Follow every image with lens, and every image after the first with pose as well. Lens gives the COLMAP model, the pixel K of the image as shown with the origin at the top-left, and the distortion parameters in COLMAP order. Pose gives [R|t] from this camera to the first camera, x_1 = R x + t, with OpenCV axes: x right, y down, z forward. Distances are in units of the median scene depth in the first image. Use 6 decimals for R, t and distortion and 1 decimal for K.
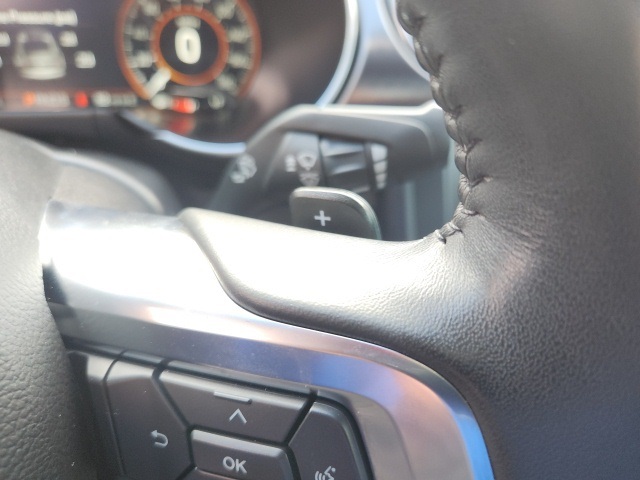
lens RADIAL K [[433.1, 0, 299.8], [0, 433.1, 246.6], [0, 0, 1]] dist [0.070497, -0.071287]
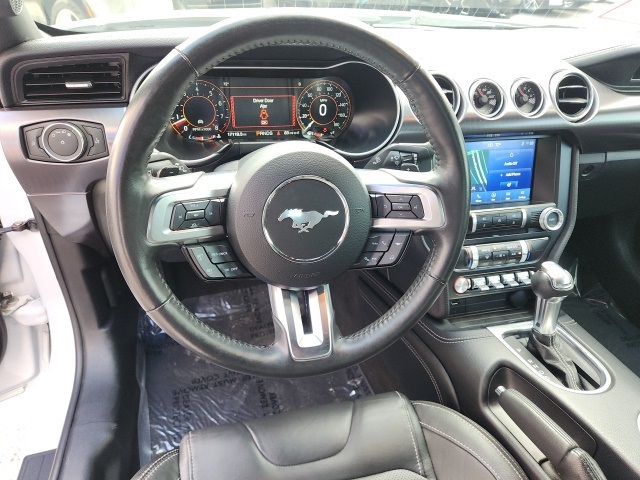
lens RADIAL K [[423.1, 0, 320.0], [0, 423.1, 240.0], [0, 0, 1]] dist [0.069316, -0.063667]
pose [[0.996524, -0.024464, 0.079628, -0.918579], [0.024653, 0.999695, -0.001392, 0.483581], [-0.079570, 0.003350, 0.996824, -2.515957]]
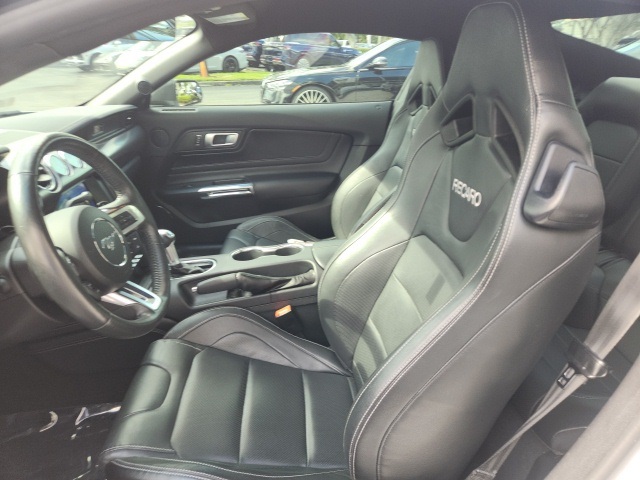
lens RADIAL K [[423.1, 0, 320.0], [0, 423.1, 240.0], [0, 0, 1]] dist [0.069316, -0.063667]
pose [[0.085441, -0.413878, 0.906314, -4.957903], [0.528808, 0.789784, 0.310811, 0.079556], [-0.844430, 0.452710, 0.286342, -3.109968]]
